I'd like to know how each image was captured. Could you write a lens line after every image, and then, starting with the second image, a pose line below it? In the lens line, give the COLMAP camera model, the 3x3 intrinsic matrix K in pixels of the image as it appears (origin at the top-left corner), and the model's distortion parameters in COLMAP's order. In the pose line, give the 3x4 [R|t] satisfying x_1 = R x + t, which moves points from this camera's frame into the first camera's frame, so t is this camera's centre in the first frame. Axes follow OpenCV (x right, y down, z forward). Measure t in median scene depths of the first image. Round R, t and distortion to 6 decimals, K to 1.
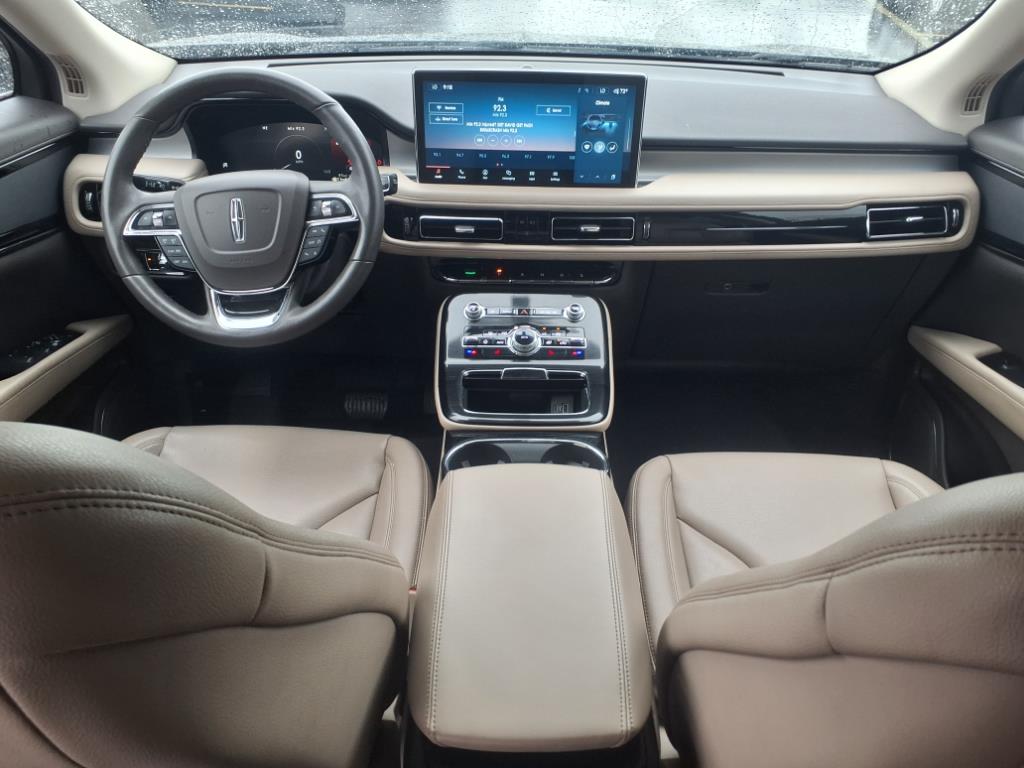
lens RADIAL K [[890.1, 0, 512.0], [0, 890.1, 384.0], [0, 0, 1]] dist [0.083244, -0.121213]
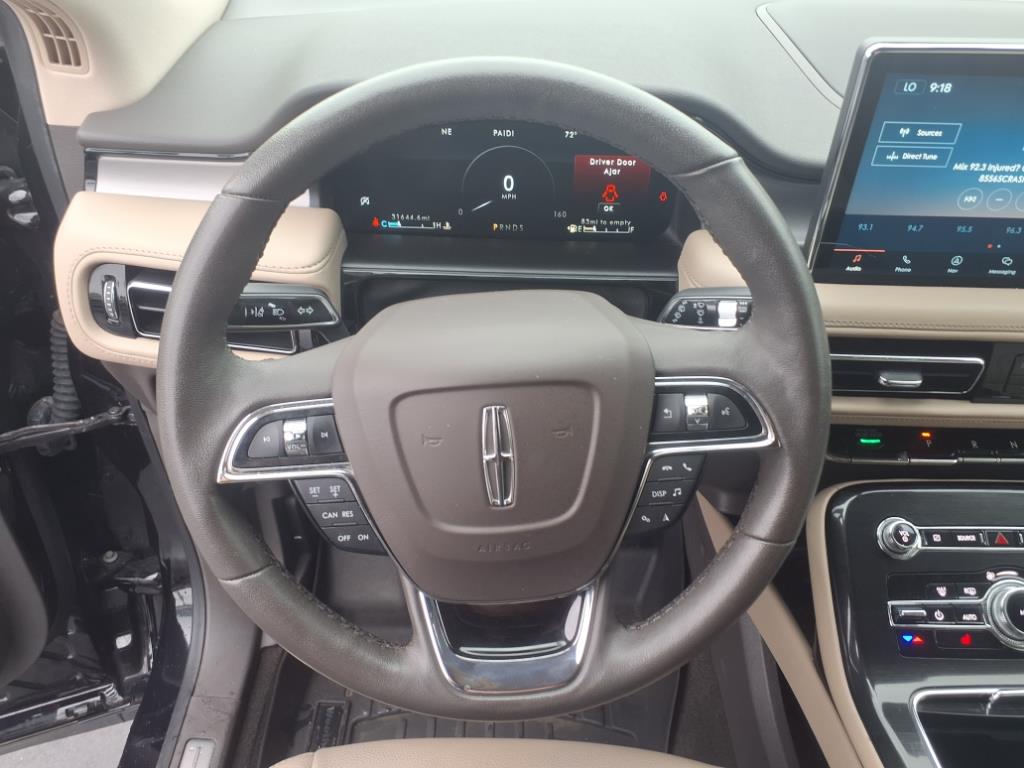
lens RADIAL K [[890.1, 0, 512.0], [0, 890.1, 384.0], [0, 0, 1]] dist [0.083244, -0.121213]
pose [[0.999894, 0.003784, 0.014078, -0.275039], [-0.005973, 0.987277, 0.158895, -0.253412], [-0.013297, -0.158962, 0.987195, 0.544302]]
